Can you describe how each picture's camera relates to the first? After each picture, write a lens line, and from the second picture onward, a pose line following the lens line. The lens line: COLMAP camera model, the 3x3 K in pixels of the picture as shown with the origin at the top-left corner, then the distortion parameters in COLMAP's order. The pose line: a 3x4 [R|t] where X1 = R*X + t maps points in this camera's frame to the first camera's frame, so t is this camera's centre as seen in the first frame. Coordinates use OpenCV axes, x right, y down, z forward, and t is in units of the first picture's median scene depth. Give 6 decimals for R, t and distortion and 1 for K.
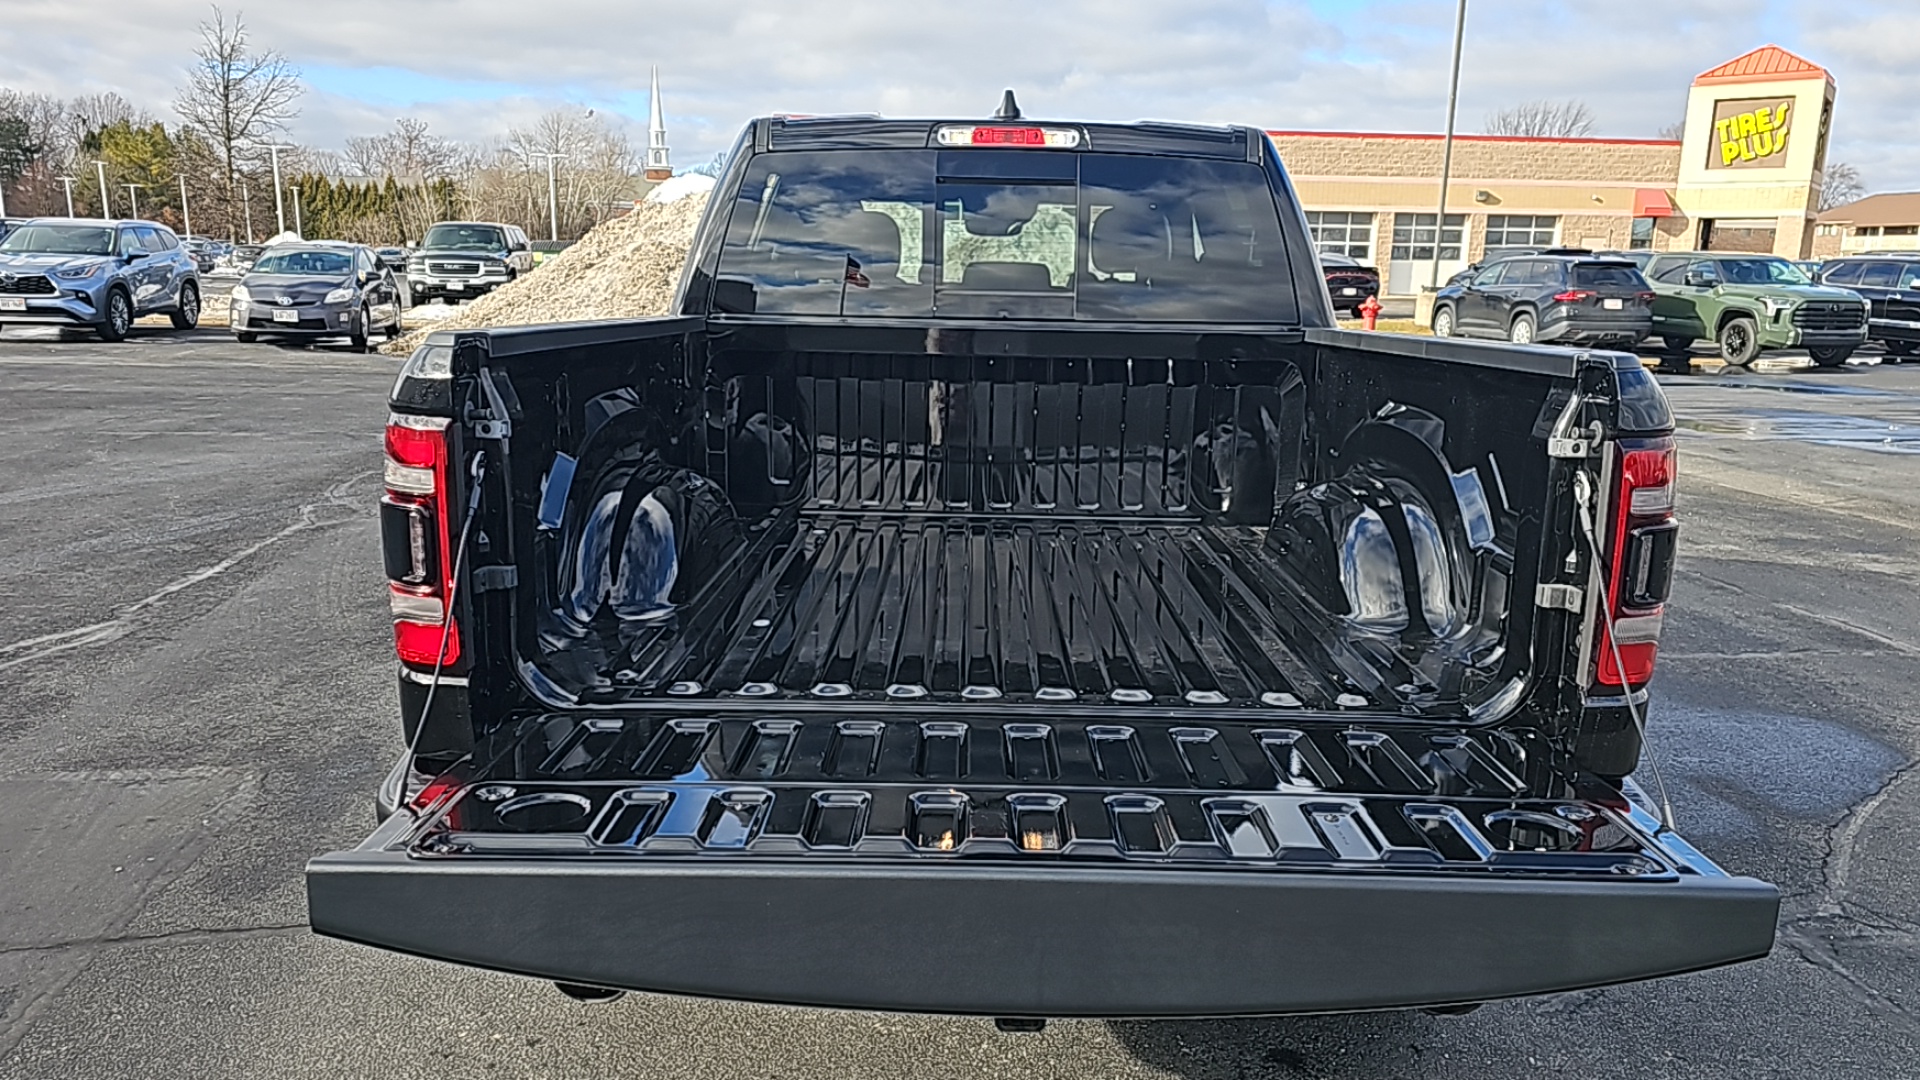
lens RADIAL K [[1392.3, 0, 962.1], [0, 1392.3, 558.1], [0, 0, 1]] dist [0.059168, -0.040289]
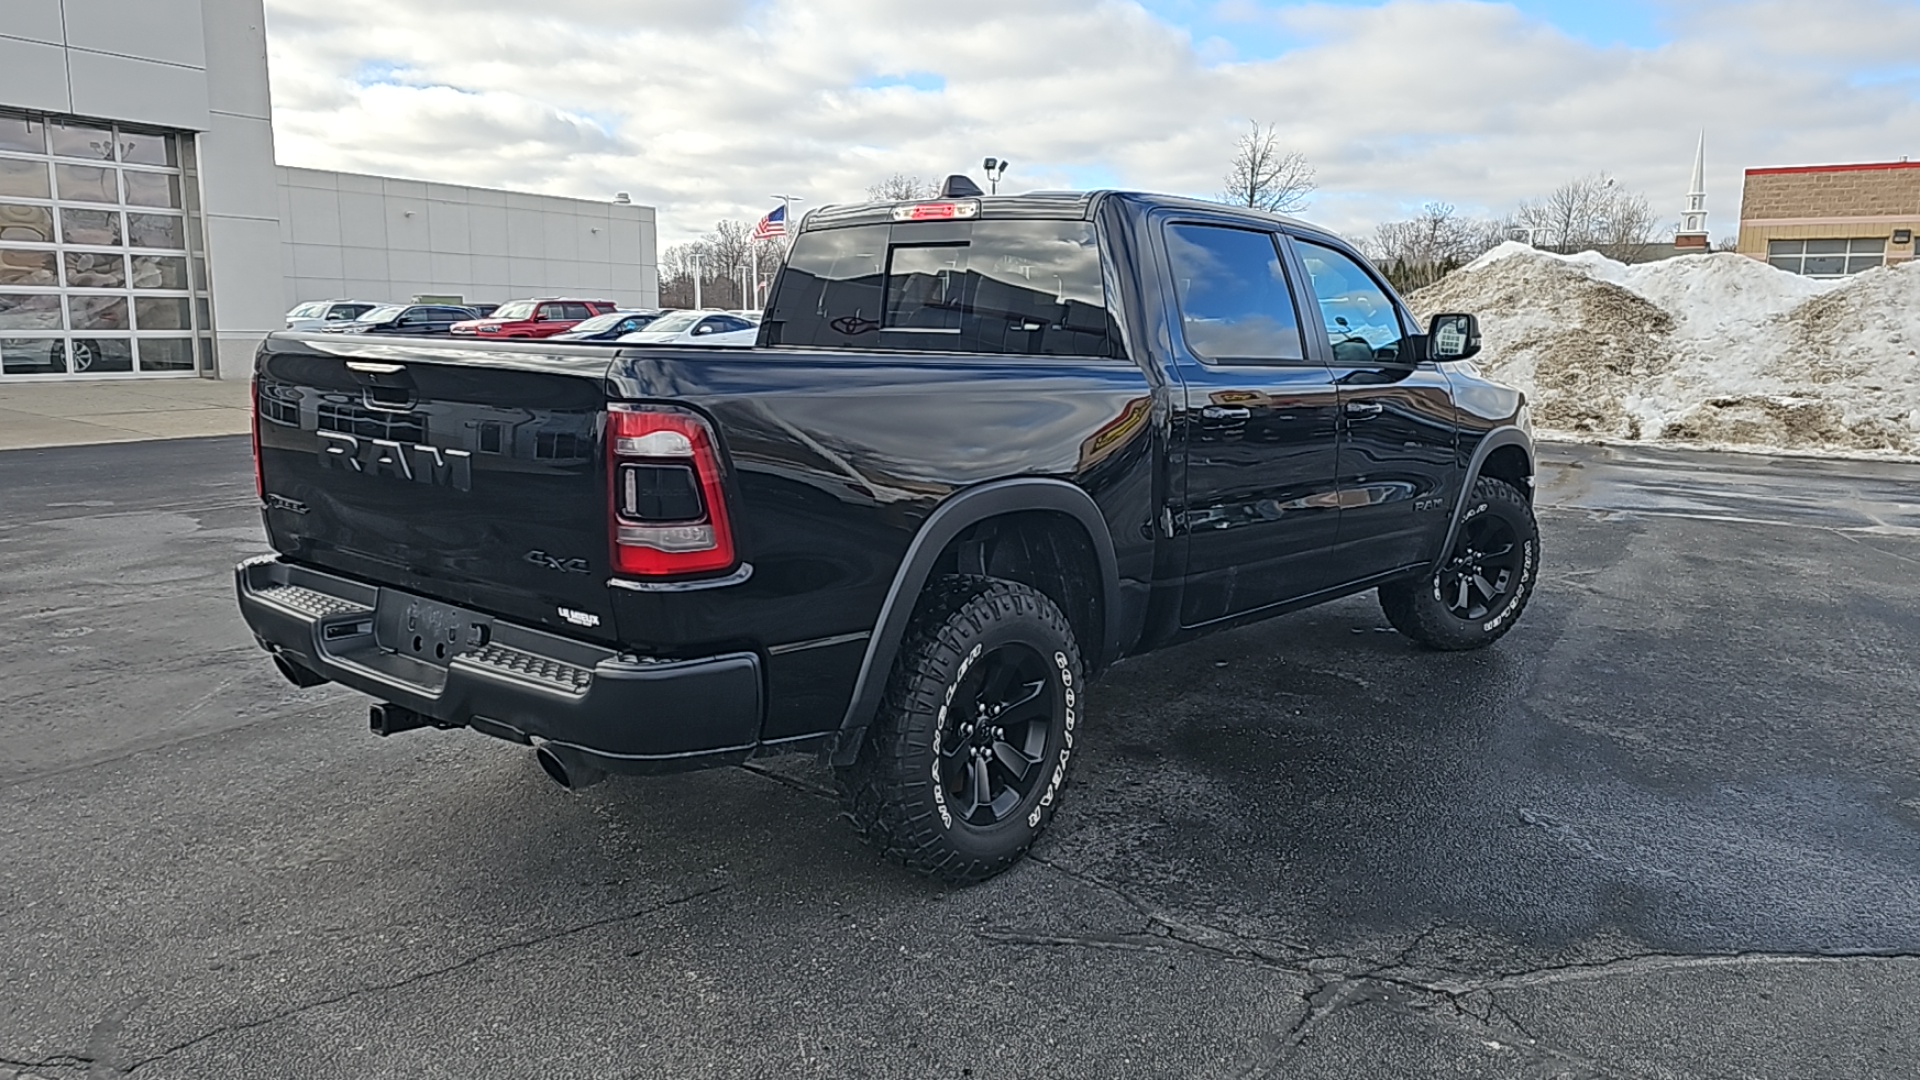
lens RADIAL K [[1391.8, 0, 986.8], [0, 1391.8, 515.5], [0, 0, 1]] dist [0.057505, 0.001515]
pose [[0.755266, 0.083377, -0.650093, 0.180043], [-0.136201, 0.990189, -0.031240, 0.002729], [0.641110, 0.112138, 0.759212, 0.014350]]
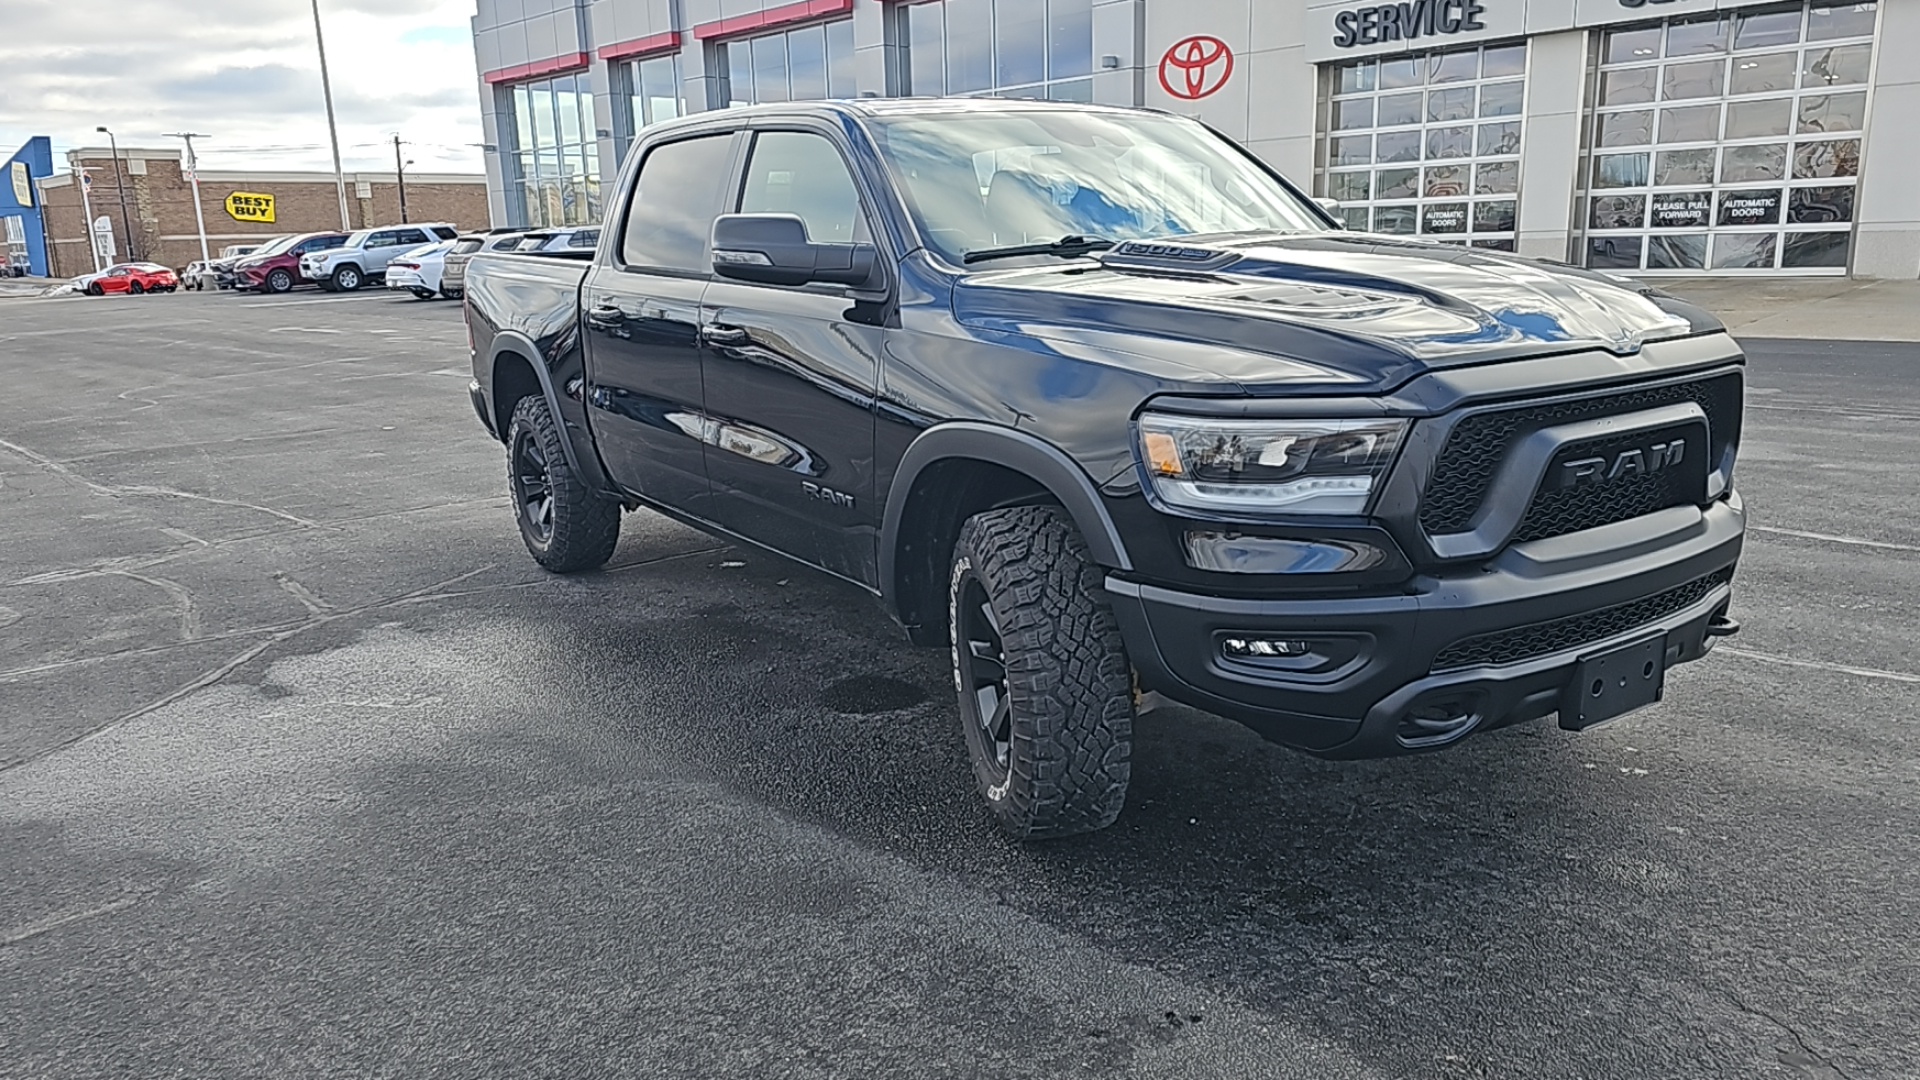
lens RADIAL K [[1392.3, 0, 962.1], [0, 1392.3, 558.1], [0, 0, 1]] dist [0.059168, -0.040289]
pose [[-0.845748, 0.130770, -0.517310, 0.146443], [-0.095630, 0.916657, 0.388066, -0.097334], [0.524943, 0.377676, -0.762755, 0.484112]]
